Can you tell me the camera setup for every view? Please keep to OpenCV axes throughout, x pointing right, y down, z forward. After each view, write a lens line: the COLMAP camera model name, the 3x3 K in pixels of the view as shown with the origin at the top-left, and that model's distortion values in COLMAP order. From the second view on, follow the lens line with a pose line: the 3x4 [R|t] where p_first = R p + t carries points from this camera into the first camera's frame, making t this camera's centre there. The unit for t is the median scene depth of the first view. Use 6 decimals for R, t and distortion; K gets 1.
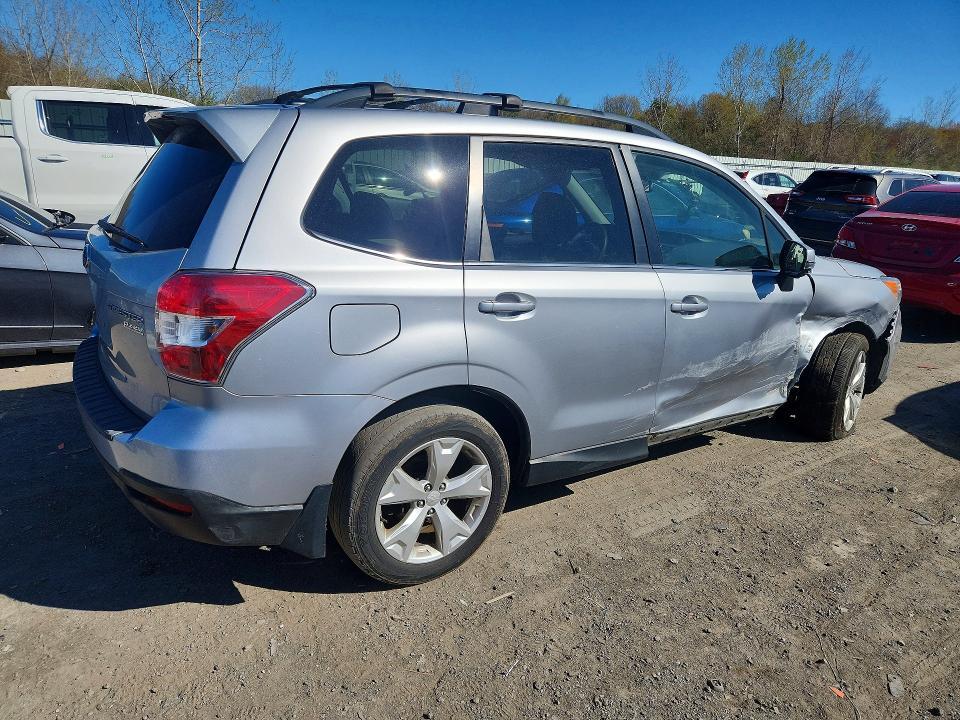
lens RADIAL K [[769.9, 0, 480.0], [0, 769.9, 360.0], [0, 0, 1]] dist [0.009634, 0.005257]
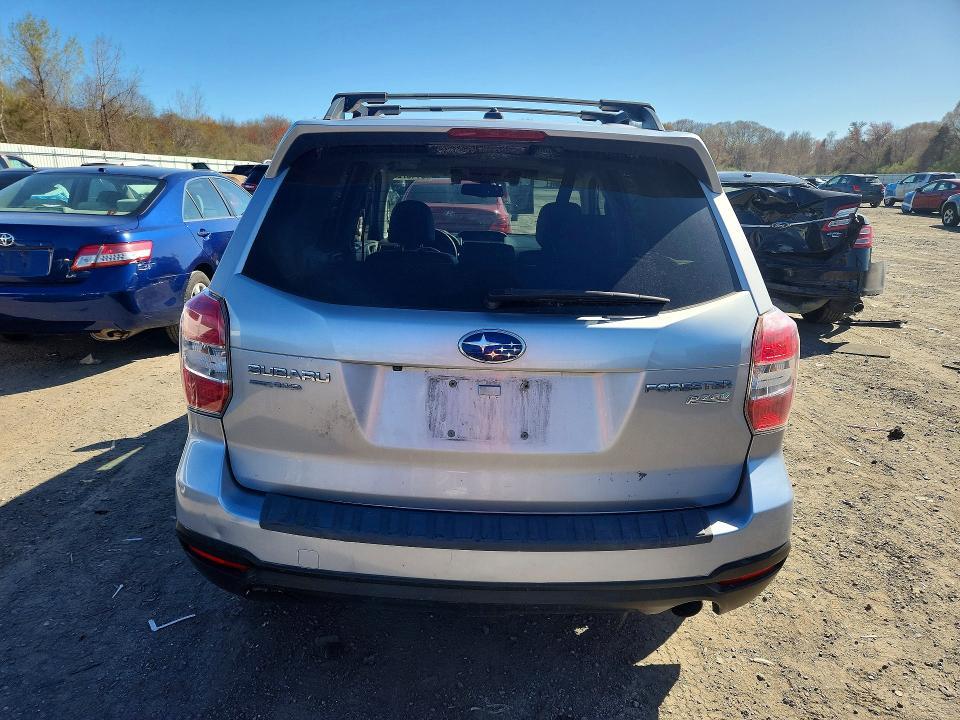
lens RADIAL K [[769.9, 0, 480.0], [0, 769.9, 360.0], [0, 0, 1]] dist [0.009634, 0.005257]
pose [[0.440330, -0.241822, 0.864657, -0.257602], [0.220880, 0.962624, 0.156737, -0.054181], [-0.870242, 0.121969, 0.477286, 0.164832]]
